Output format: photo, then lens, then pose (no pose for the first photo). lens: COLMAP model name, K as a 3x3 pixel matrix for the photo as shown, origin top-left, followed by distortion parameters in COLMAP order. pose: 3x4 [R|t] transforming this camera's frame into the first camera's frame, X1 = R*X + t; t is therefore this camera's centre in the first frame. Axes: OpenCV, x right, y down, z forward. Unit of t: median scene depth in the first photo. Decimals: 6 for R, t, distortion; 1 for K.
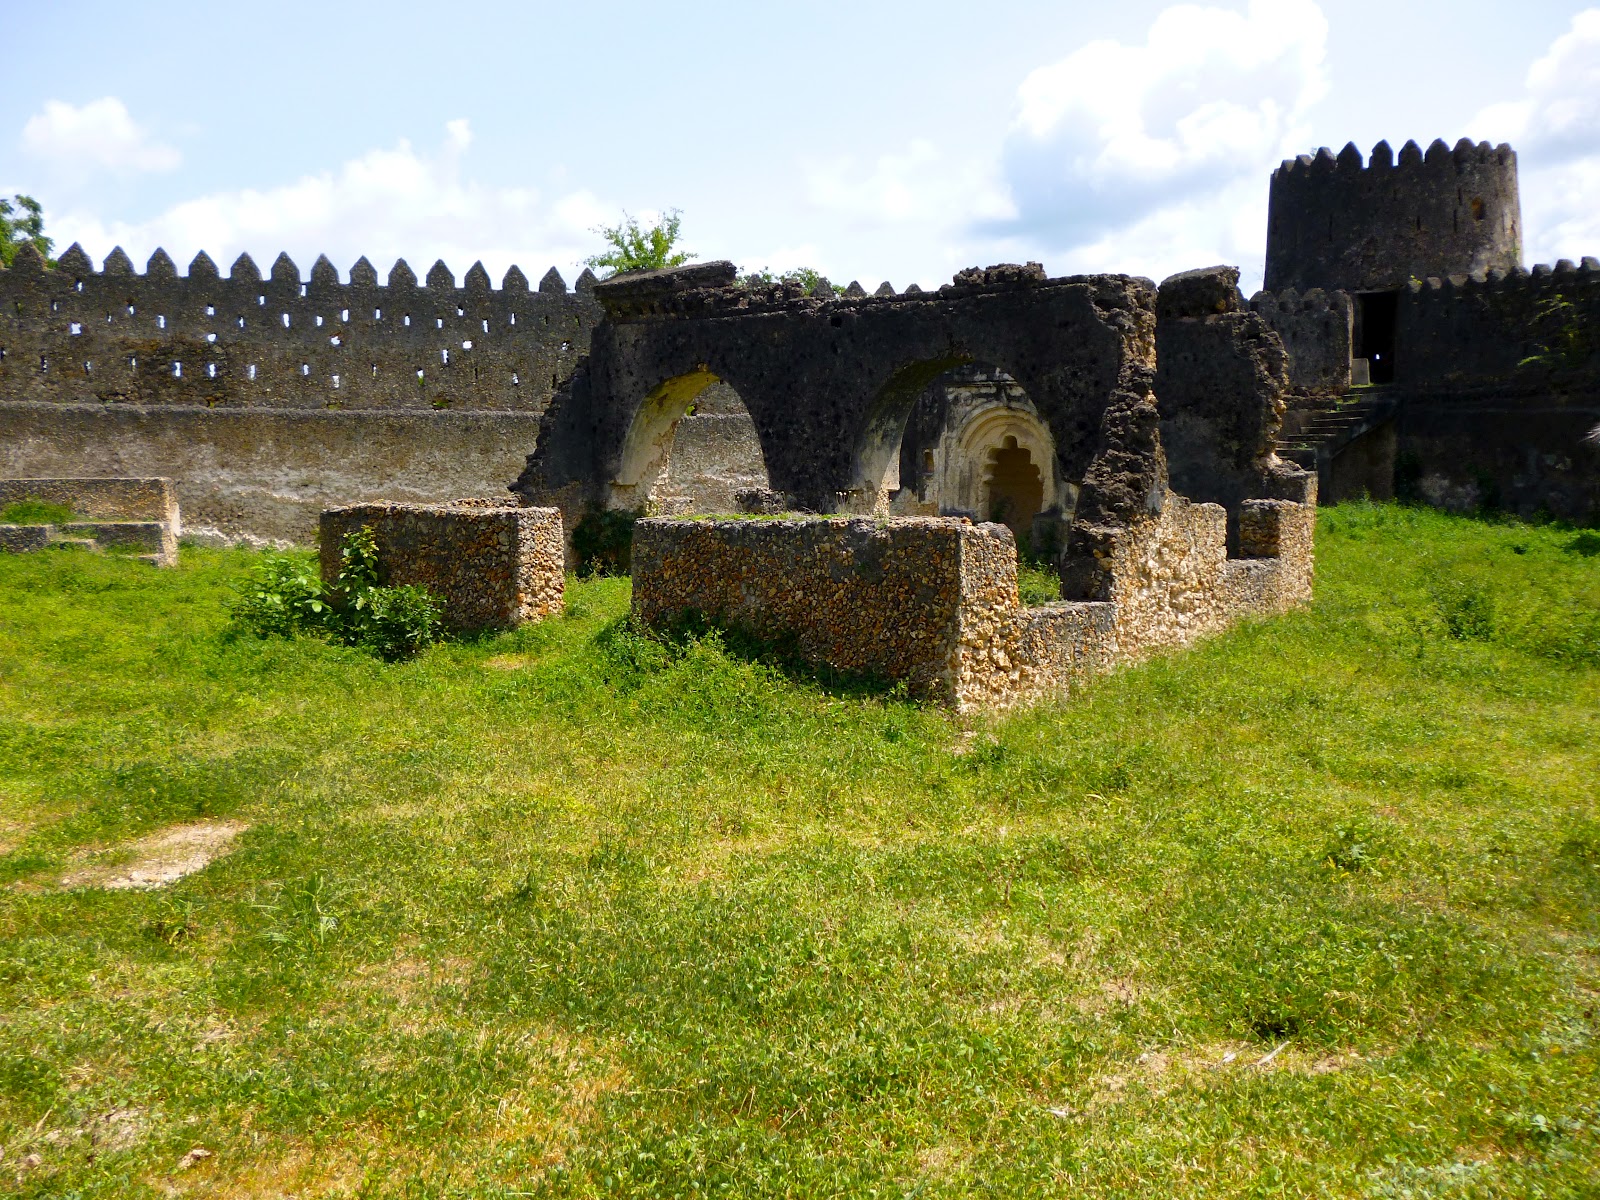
lens RADIAL K [[1295.7, 0, 800.4], [0, 1295.7, 598.0], [0, 0, 1]] dist [-0.029876, 0.003649]
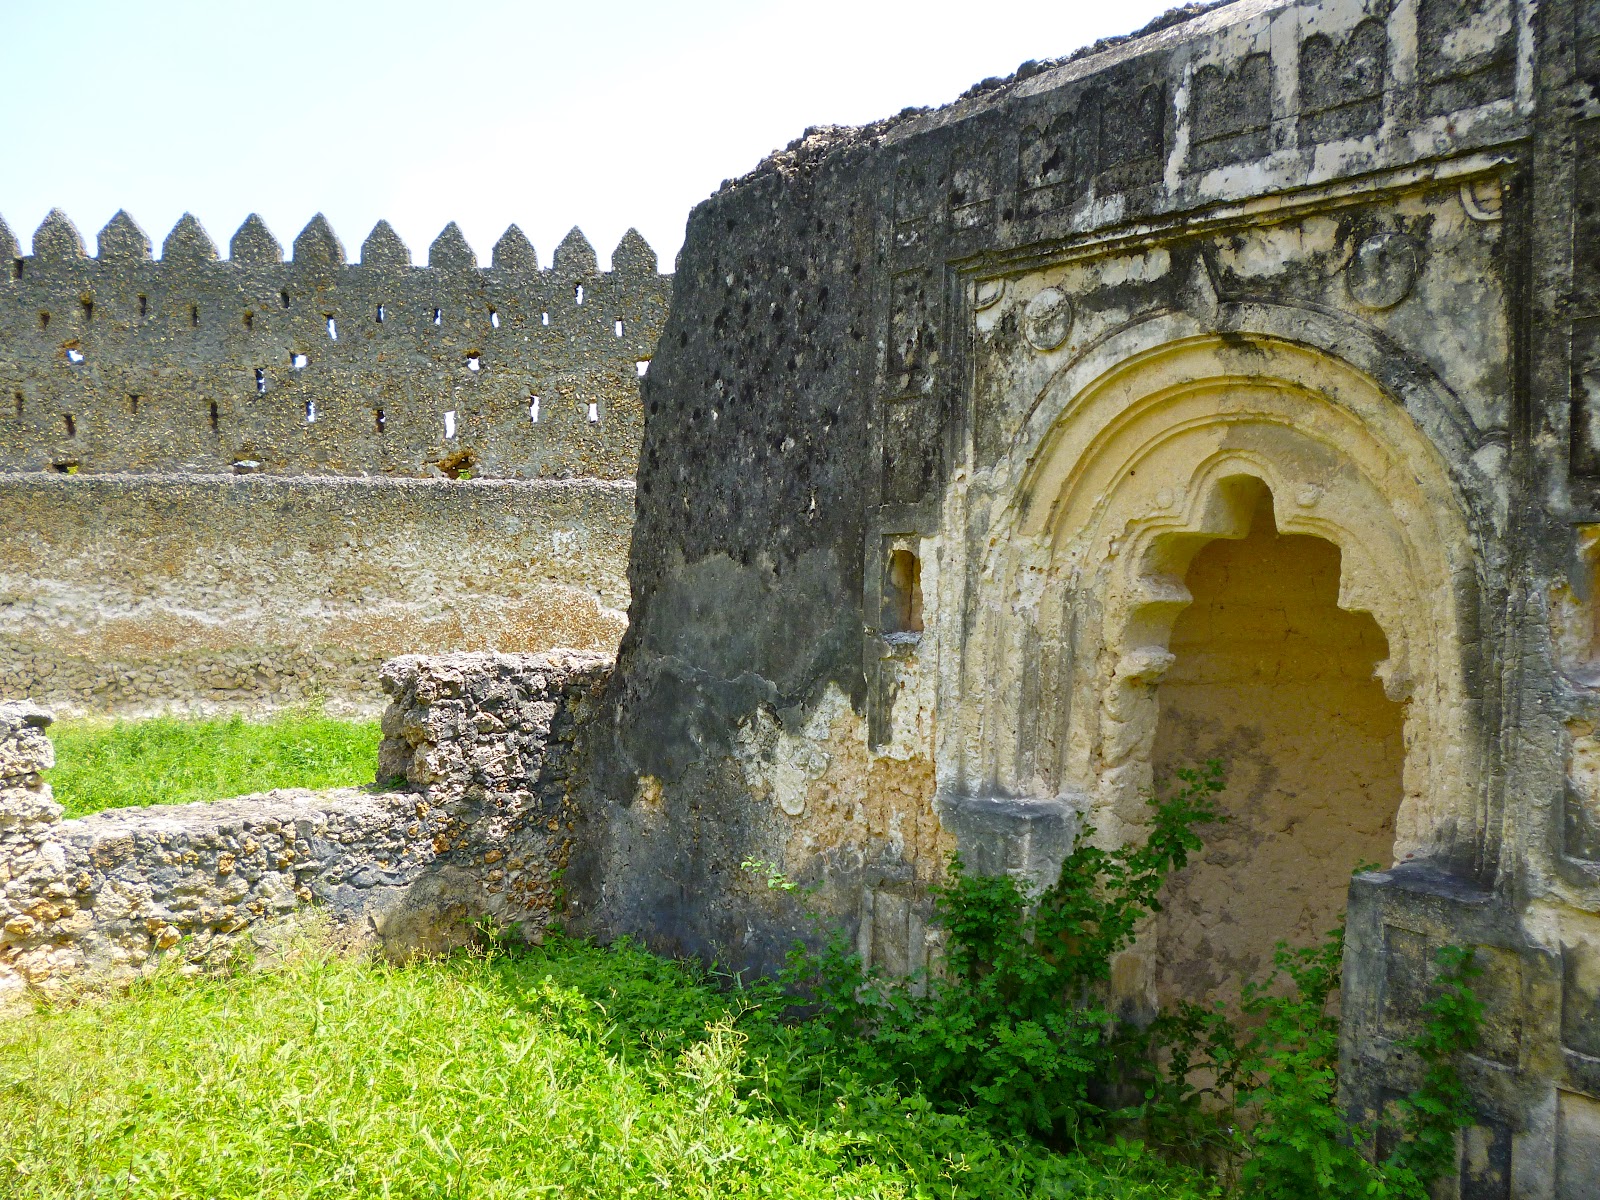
lens RADIAL K [[1295.7, 0, 802.0], [0, 1295.7, 602.2], [0, 0, 1]] dist [-0.029876, 0.003649]
pose [[0.971128, 0.015882, -0.238032, 0.139468], [-0.033833, 0.996865, -0.071520, -0.084712], [0.236150, 0.077509, 0.968621, 0.759179]]
